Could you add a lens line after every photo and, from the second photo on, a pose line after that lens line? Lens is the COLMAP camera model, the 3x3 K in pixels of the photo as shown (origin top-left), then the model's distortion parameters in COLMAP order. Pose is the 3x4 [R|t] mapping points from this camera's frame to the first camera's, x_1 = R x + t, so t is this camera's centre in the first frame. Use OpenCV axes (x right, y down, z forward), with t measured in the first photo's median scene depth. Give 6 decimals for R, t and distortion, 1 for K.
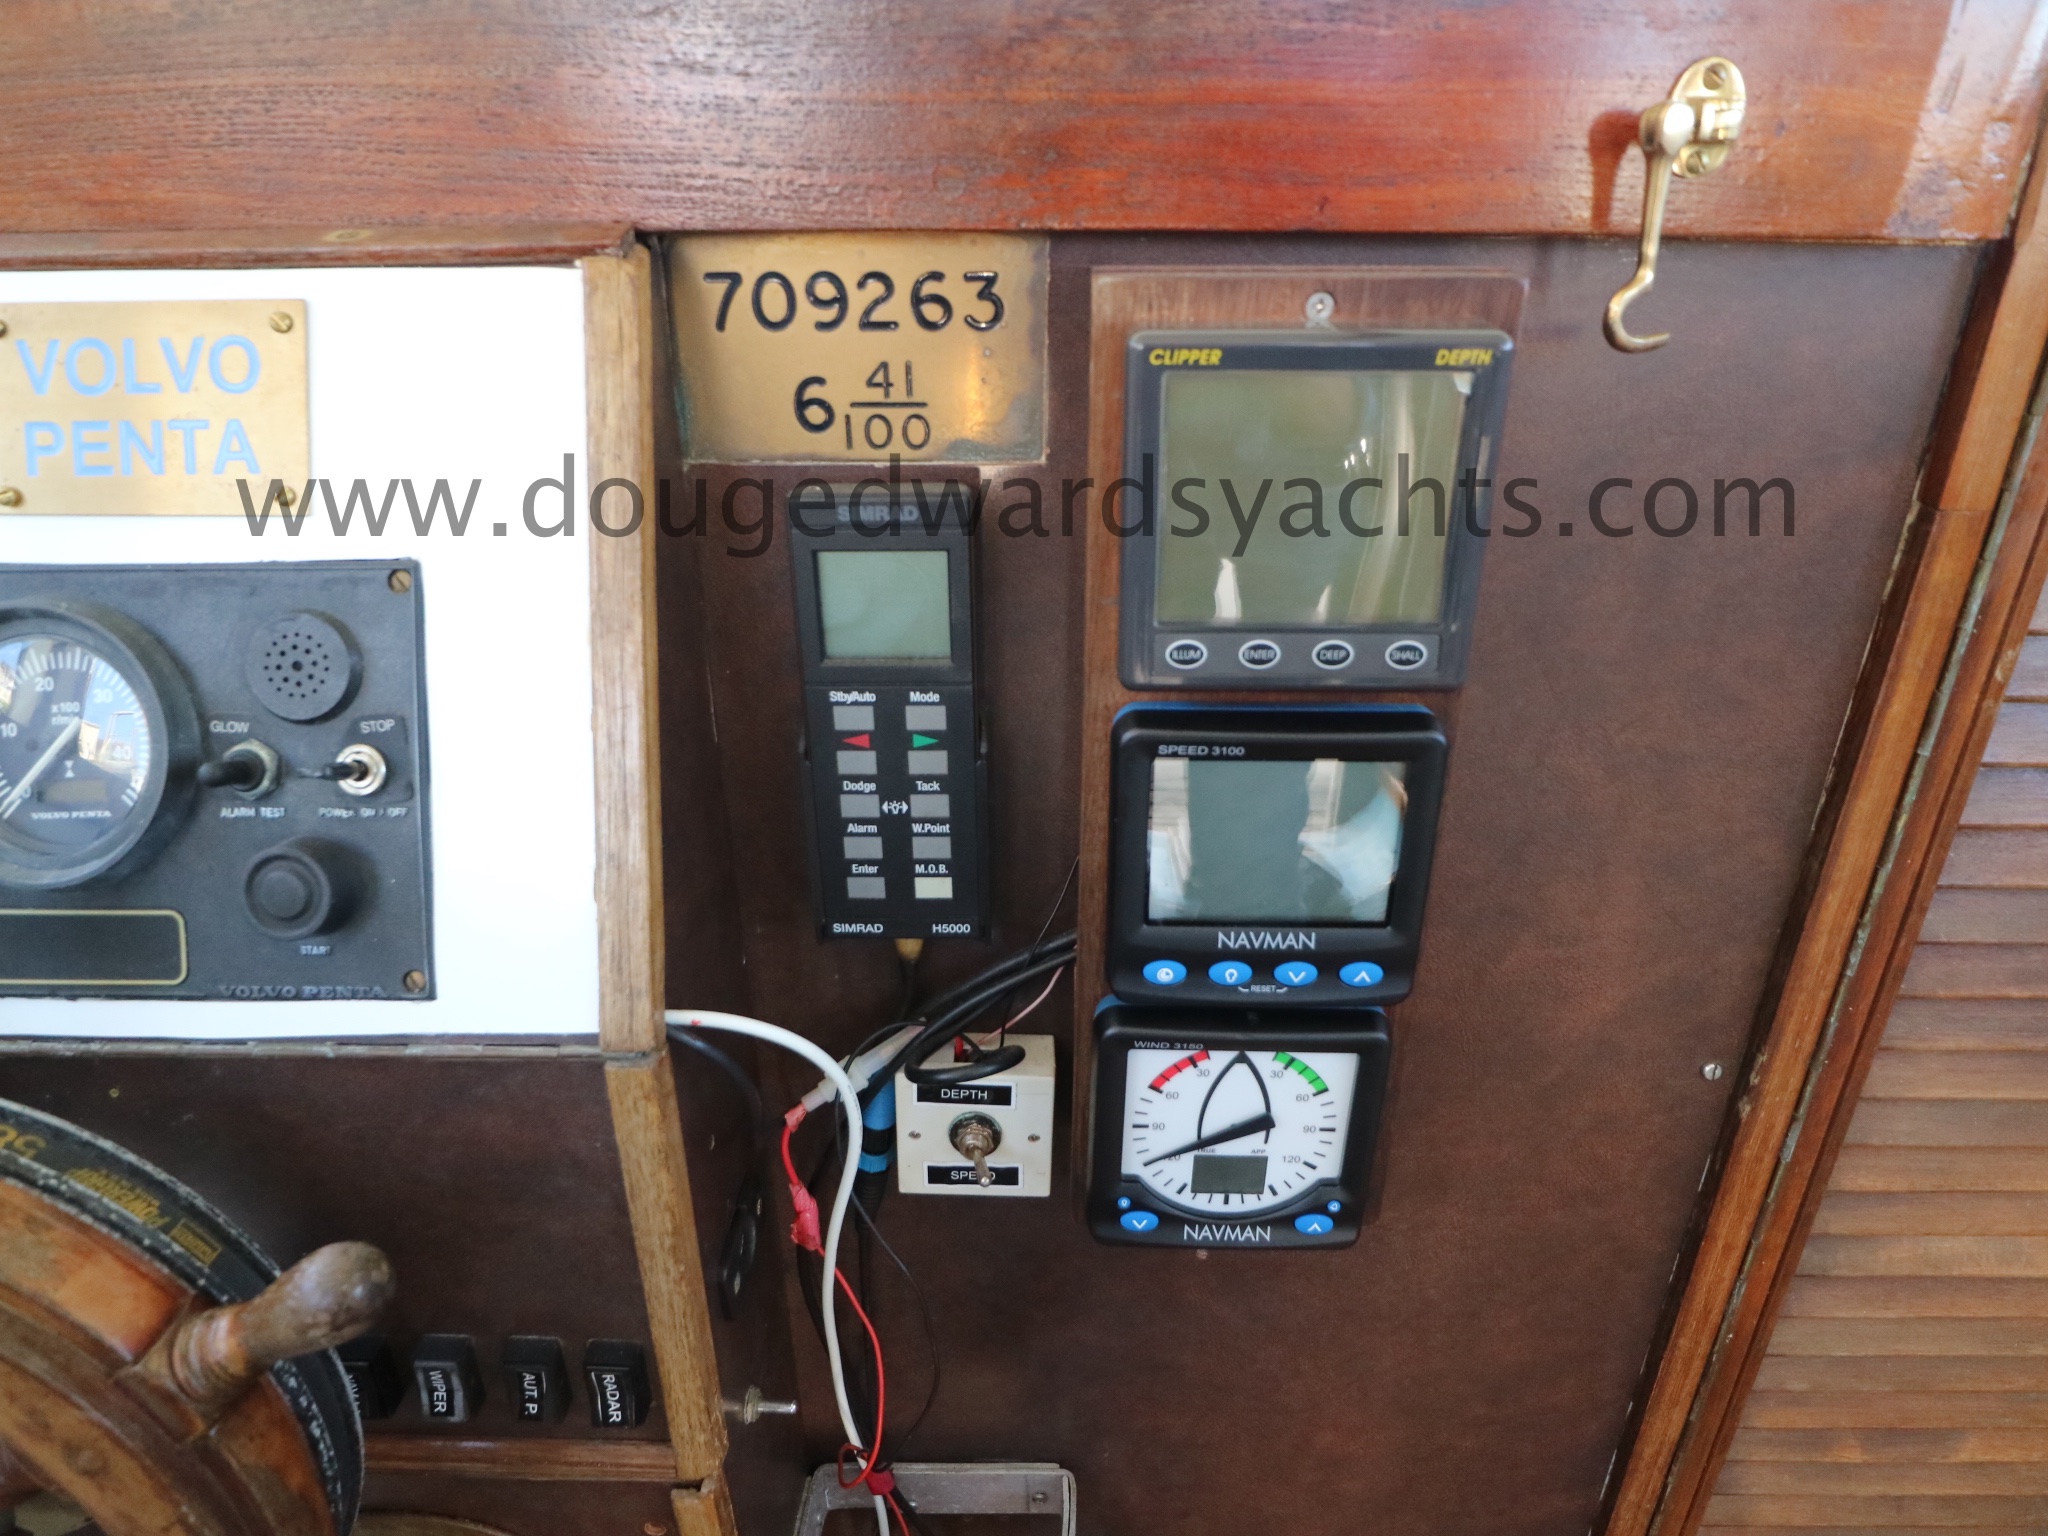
lens RADIAL K [[1261.8, 0, 1024.0], [0, 1261.8, 768.0], [0, 0, 1]] dist [-0.059296, 0.037459]
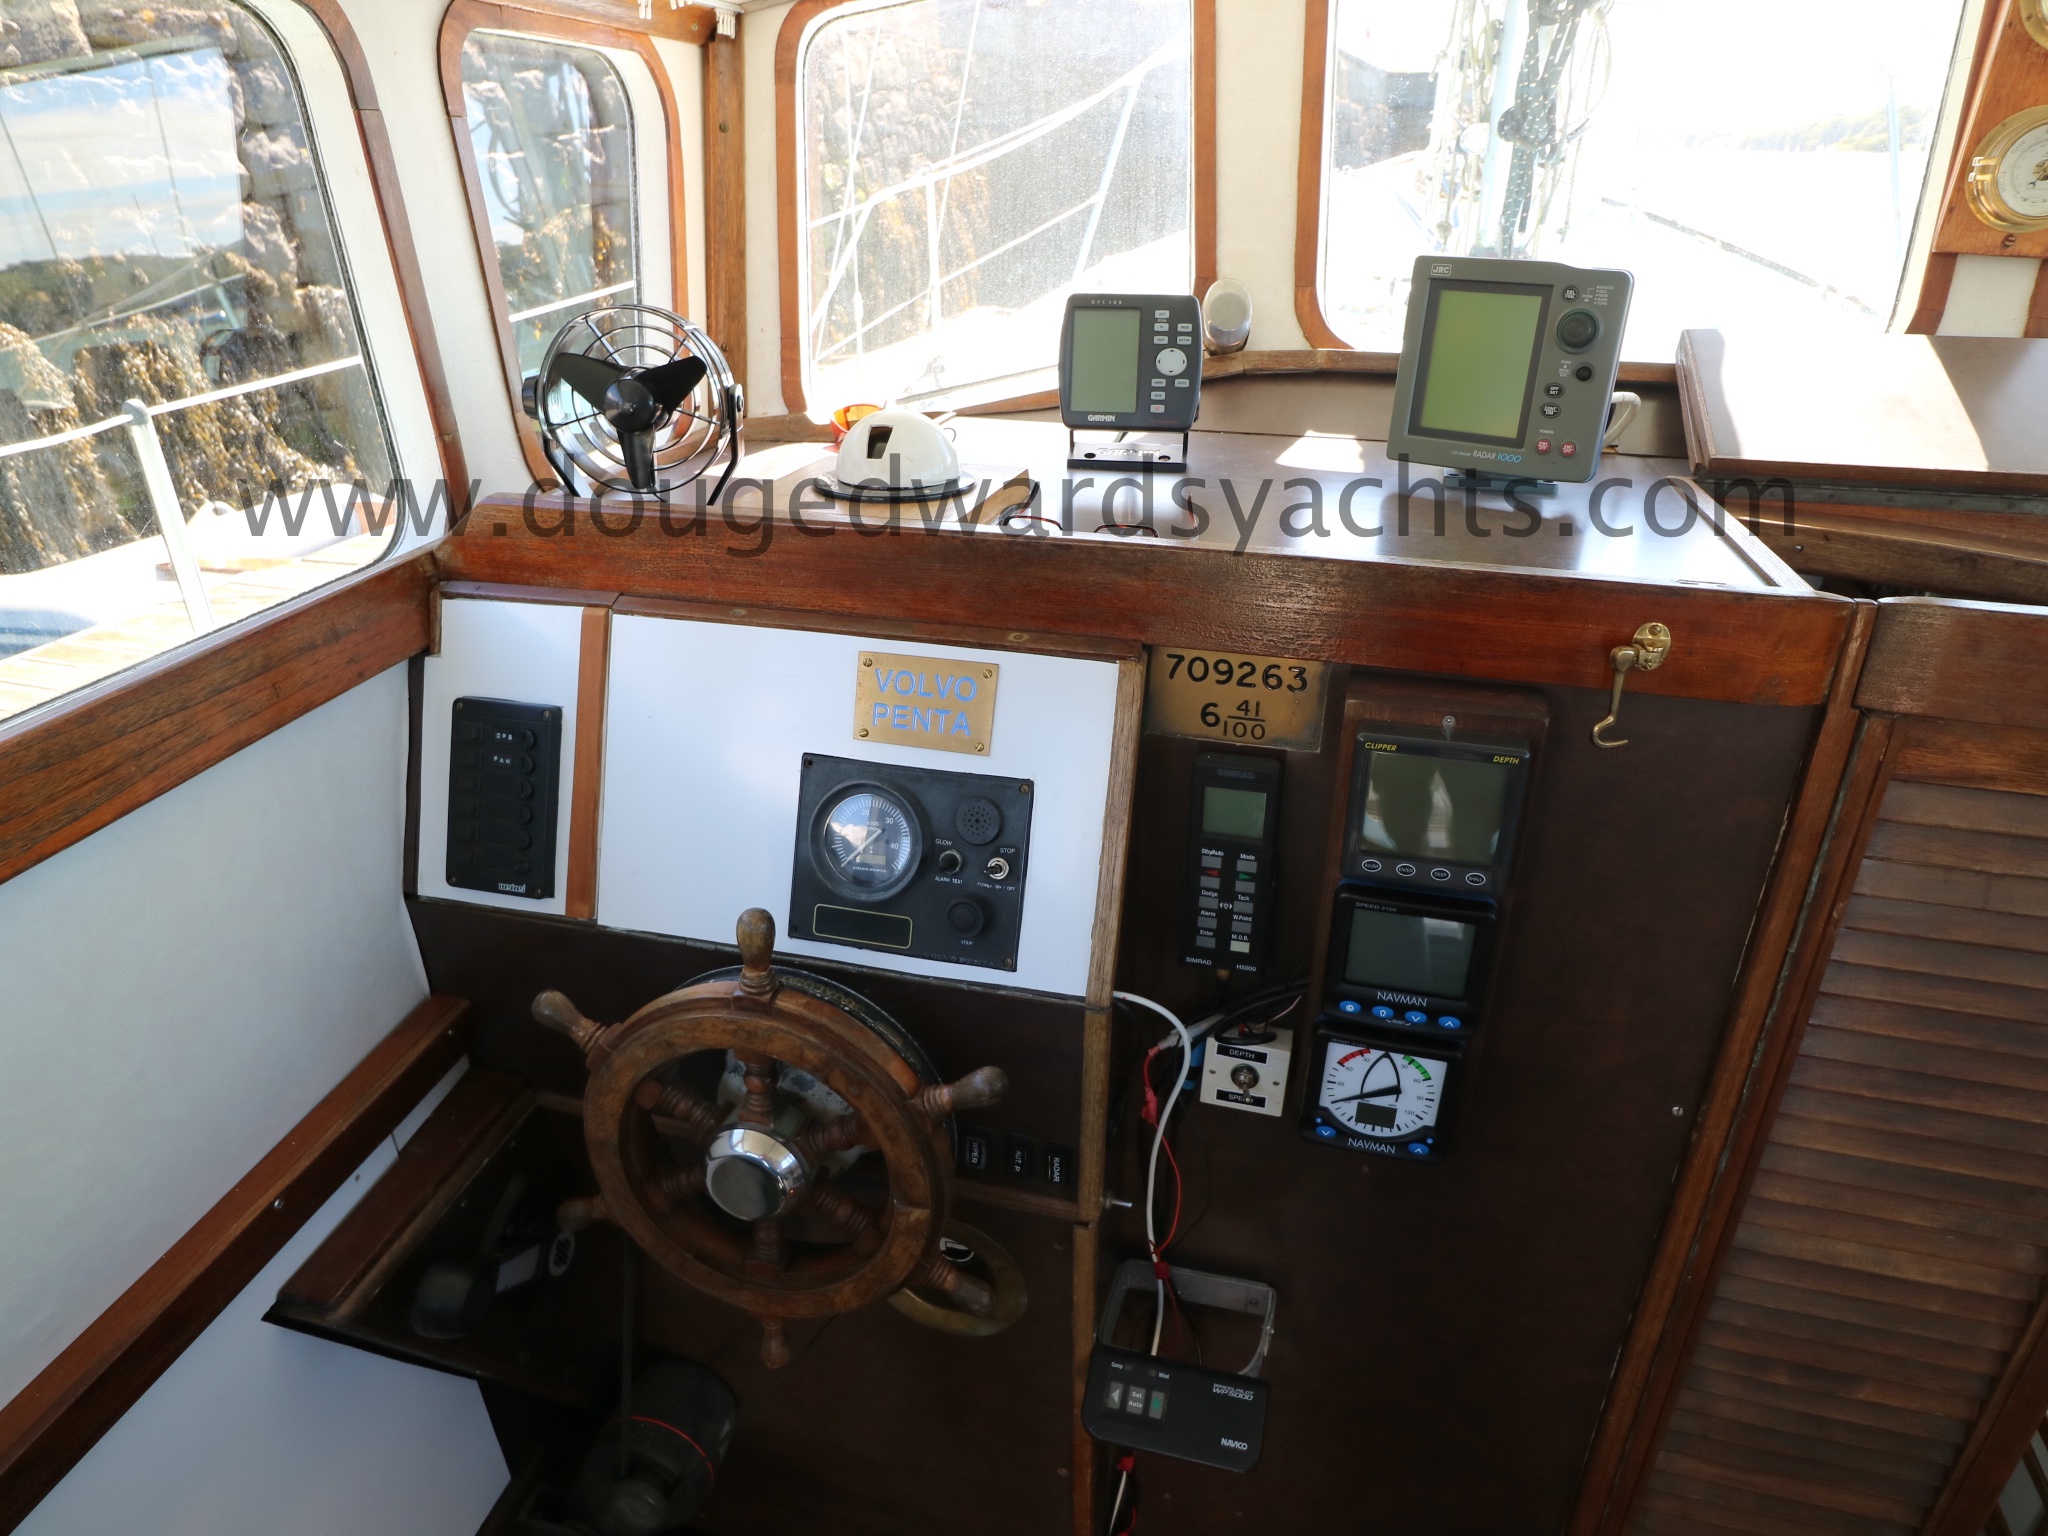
lens RADIAL K [[1261.8, 0, 1024.0], [0, 1261.8, 768.0], [0, 0, 1]] dist [-0.059296, 0.037459]
pose [[0.968895, 0.111467, -0.220946, 0.005173], [-0.109164, 0.993766, 0.022643, -0.196050], [0.222093, 0.002180, 0.975023, -1.025439]]
